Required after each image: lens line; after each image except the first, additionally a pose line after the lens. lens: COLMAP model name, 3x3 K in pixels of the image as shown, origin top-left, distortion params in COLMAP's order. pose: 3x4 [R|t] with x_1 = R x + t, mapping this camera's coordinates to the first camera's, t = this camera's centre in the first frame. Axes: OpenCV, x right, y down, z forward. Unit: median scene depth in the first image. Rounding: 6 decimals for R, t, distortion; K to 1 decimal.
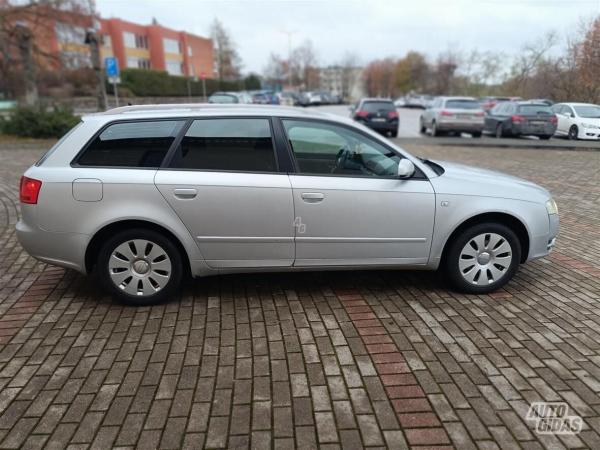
lens RADIAL K [[405.0, 0, 300.0], [0, 405.0, 225.0], [0, 0, 1]] dist [0.007258, -0.003233]
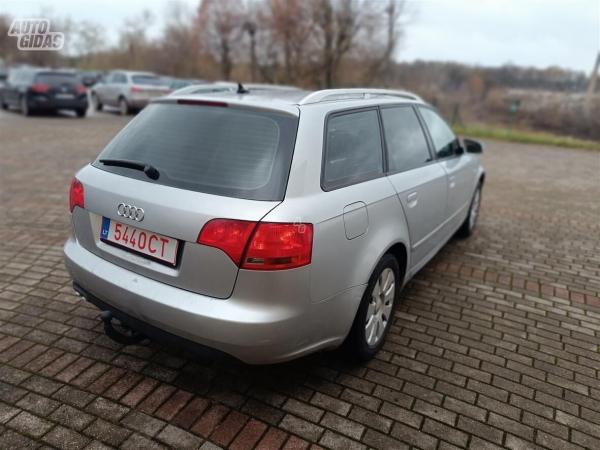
lens RADIAL K [[405.0, 0, 300.0], [0, 405.0, 225.0], [0, 0, 1]] dist [0.007258, -0.003233]
pose [[0.632947, -0.229416, 0.739423, -1.055476], [0.186419, 0.972147, 0.142047, -0.186583], [-0.751416, 0.047934, 0.658086, 0.622490]]
